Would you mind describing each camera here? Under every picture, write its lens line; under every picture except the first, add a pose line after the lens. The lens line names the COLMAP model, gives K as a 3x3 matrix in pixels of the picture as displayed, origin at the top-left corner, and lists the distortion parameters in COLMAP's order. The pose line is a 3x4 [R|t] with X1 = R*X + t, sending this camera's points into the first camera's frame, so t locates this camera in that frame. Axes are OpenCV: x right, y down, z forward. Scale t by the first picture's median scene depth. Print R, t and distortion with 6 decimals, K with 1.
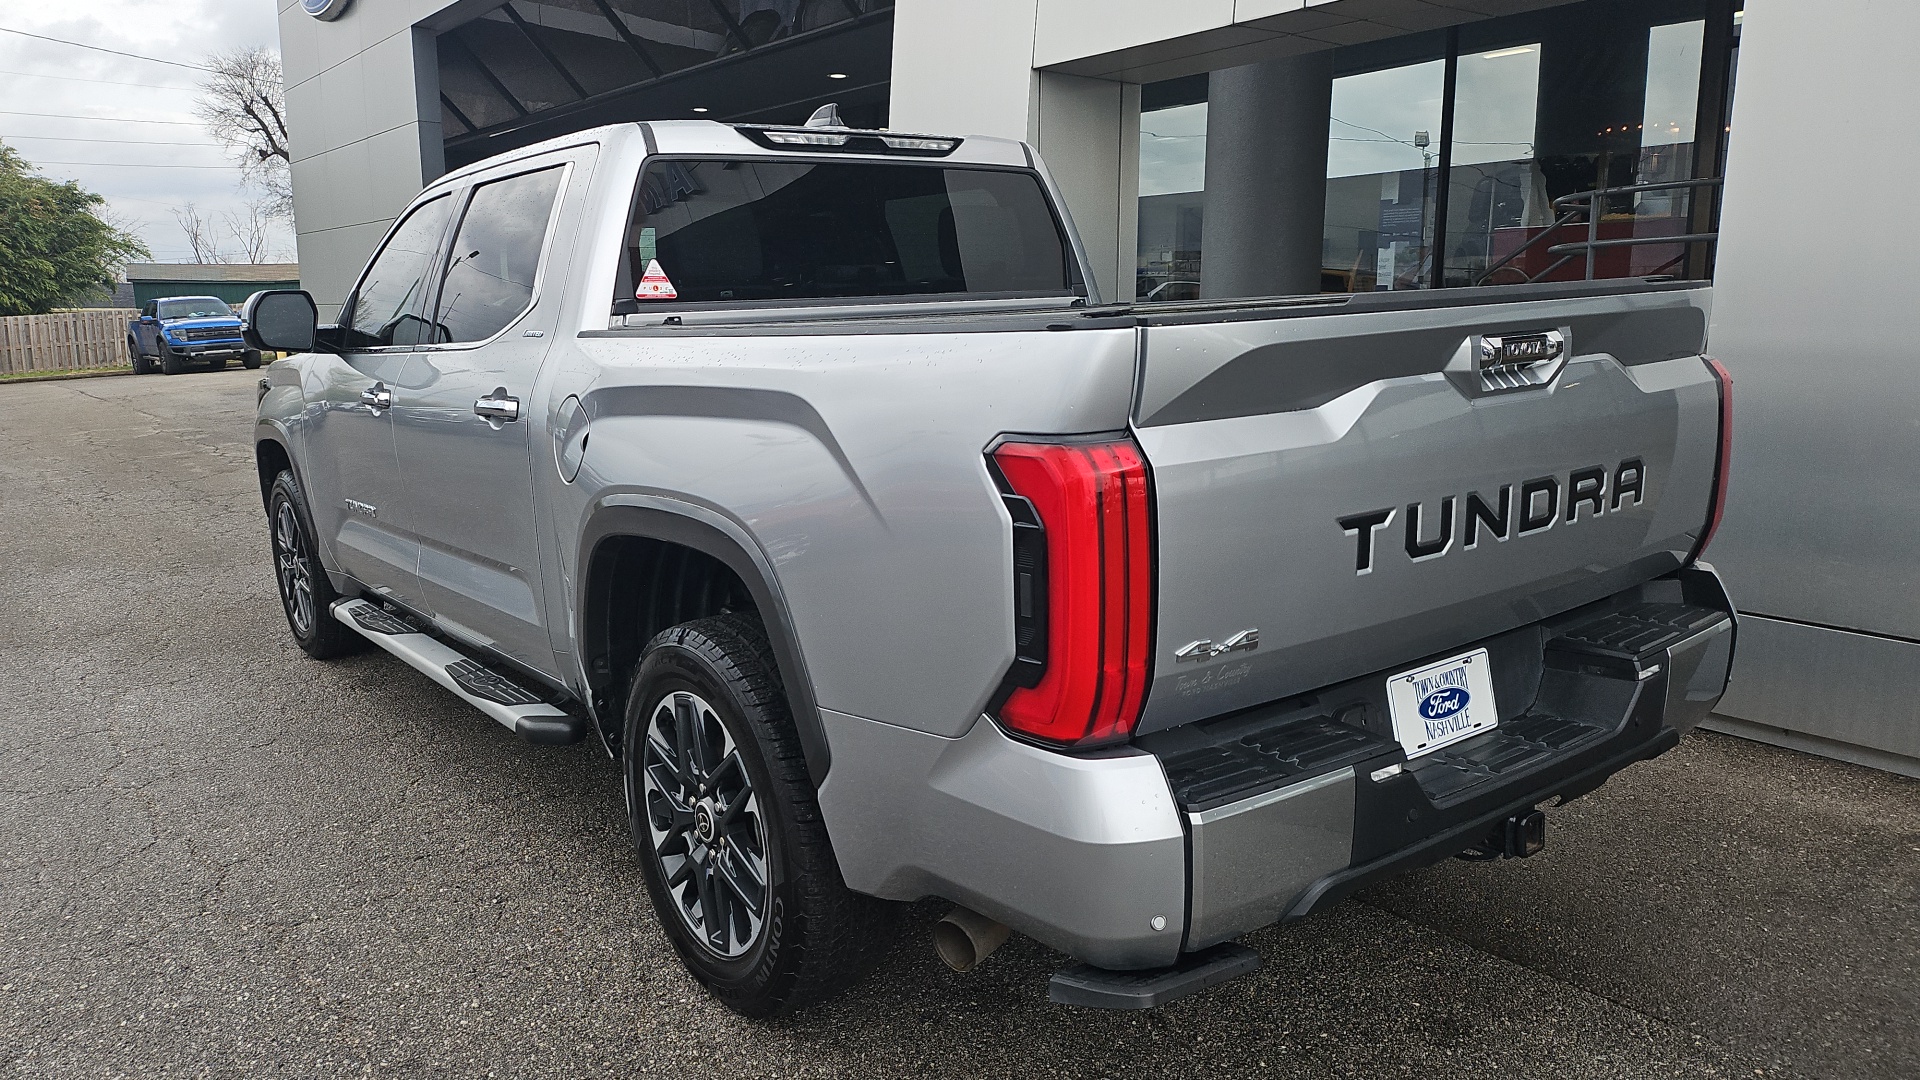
lens RADIAL K [[1360.6, 0, 979.6], [0, 1360.6, 535.1], [0, 0, 1]] dist [0.059746, -0.063389]
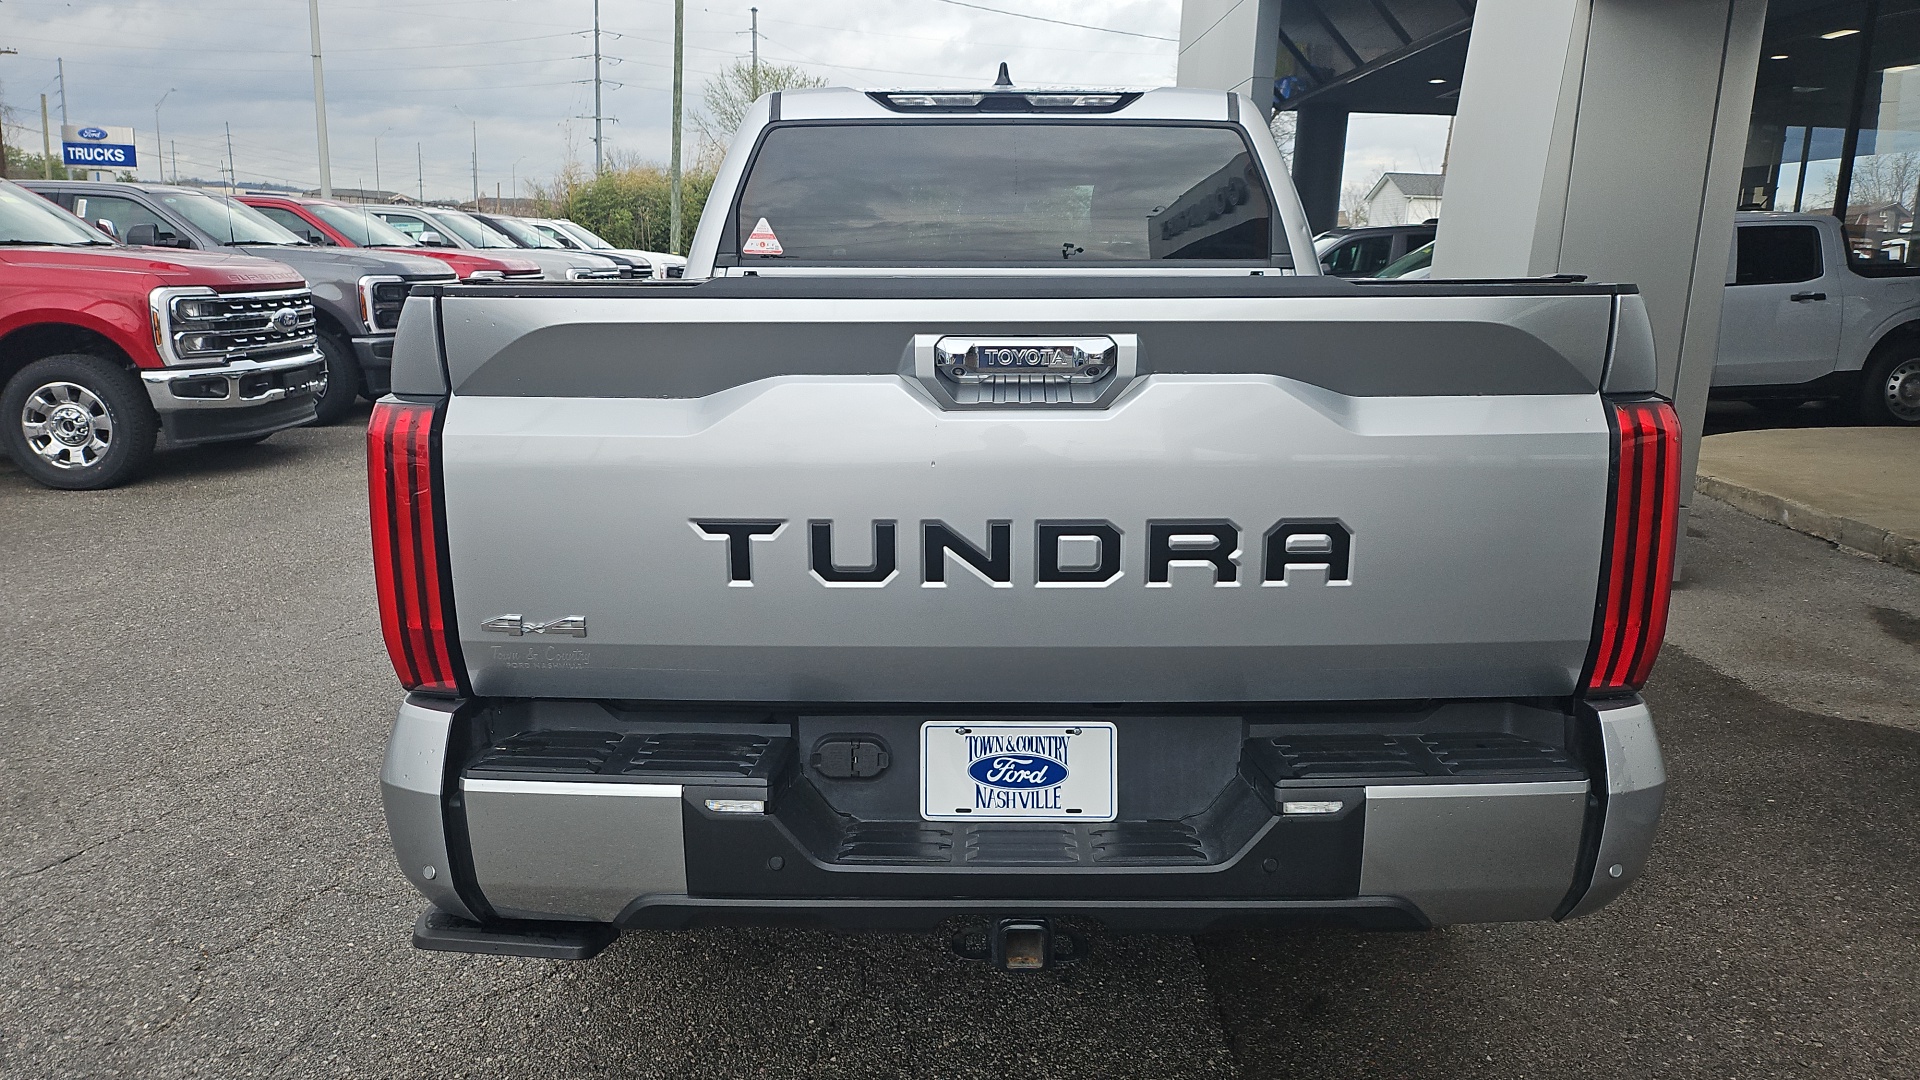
lens RADIAL K [[1360.6, 0, 979.6], [0, 1360.6, 535.1], [0, 0, 1]] dist [0.059746, -0.063389]
pose [[0.784102, 0.157816, -0.600231, 0.800659], [-0.136868, 0.987289, 0.080788, -0.084695], [0.605352, 0.018806, 0.795736, 0.318881]]
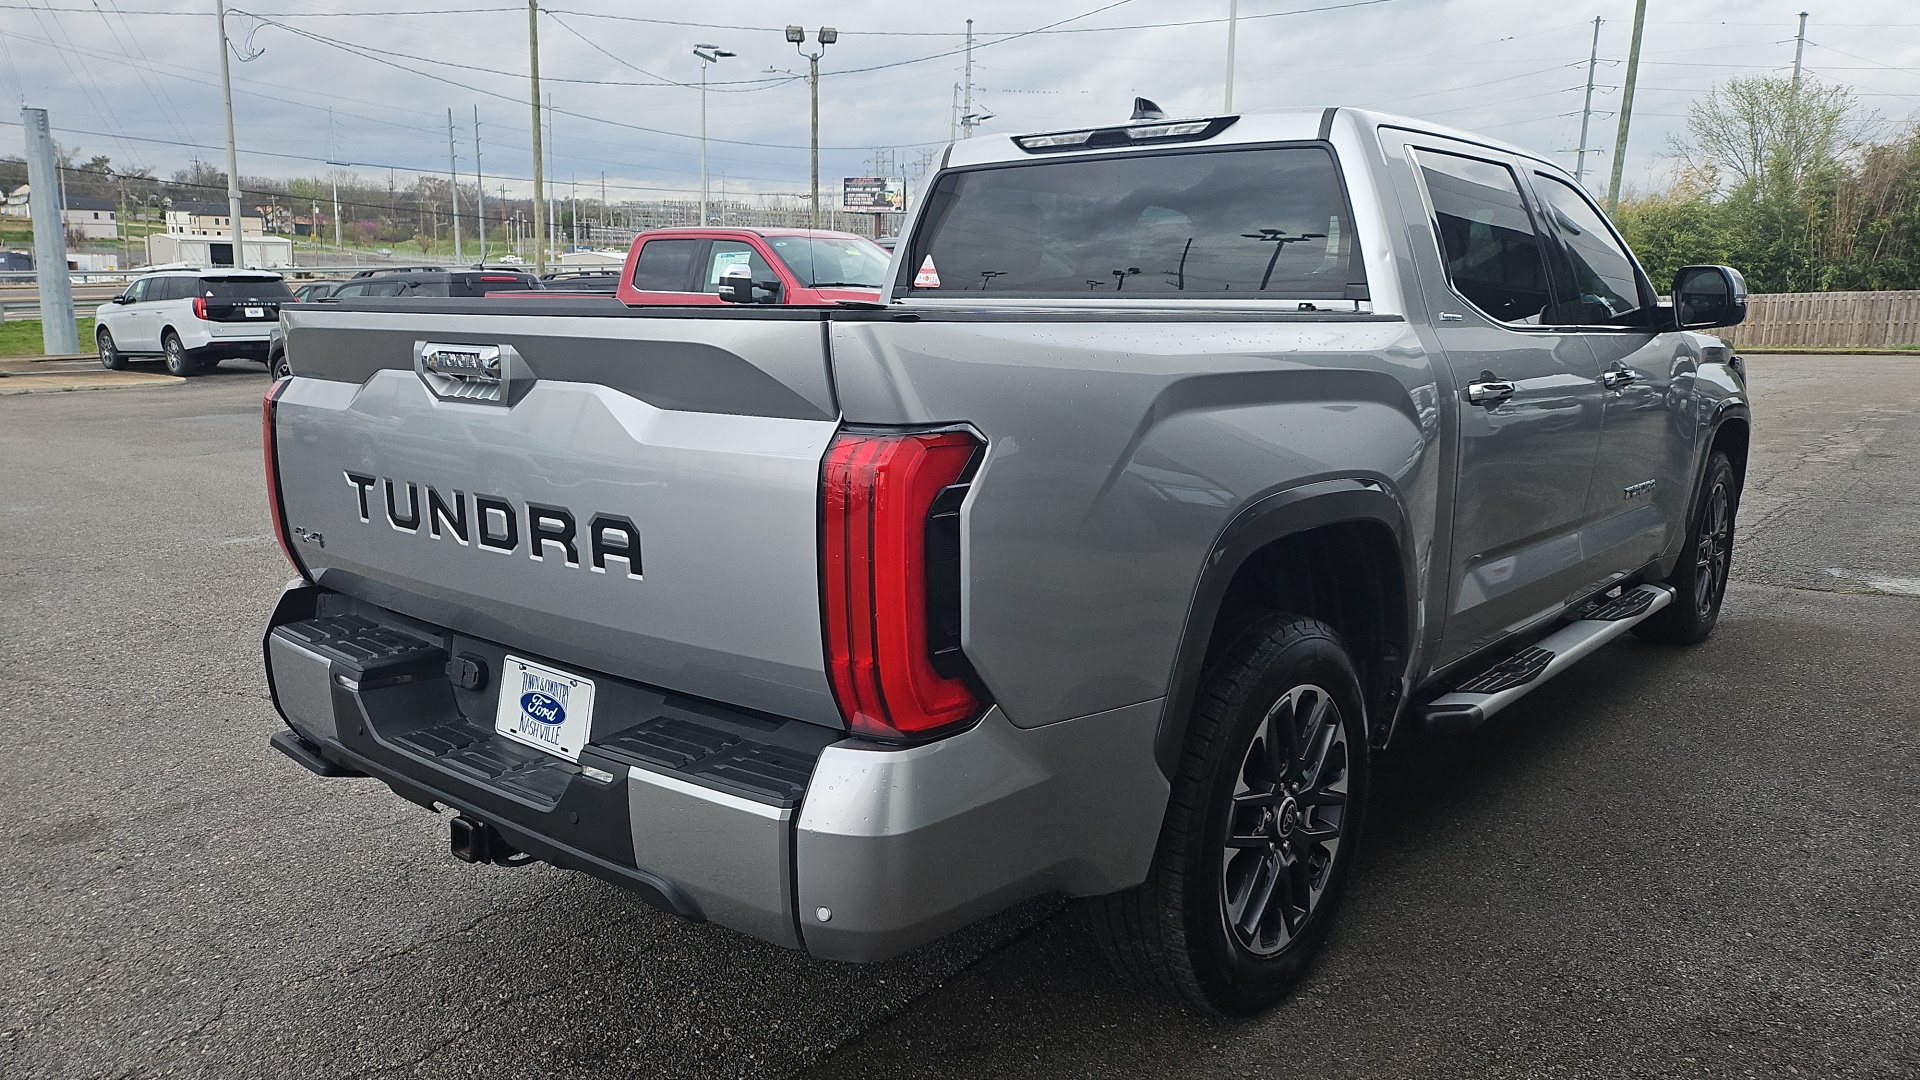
lens RADIAL K [[1360.6, 0, 979.6], [0, 1360.6, 535.1], [0, 0, 1]] dist [0.059746, -0.063389]
pose [[0.209478, 0.203567, -0.956389, 1.350059], [-0.181582, 0.969175, 0.166516, -0.228310], [0.960805, 0.138781, 0.239985, 1.051239]]
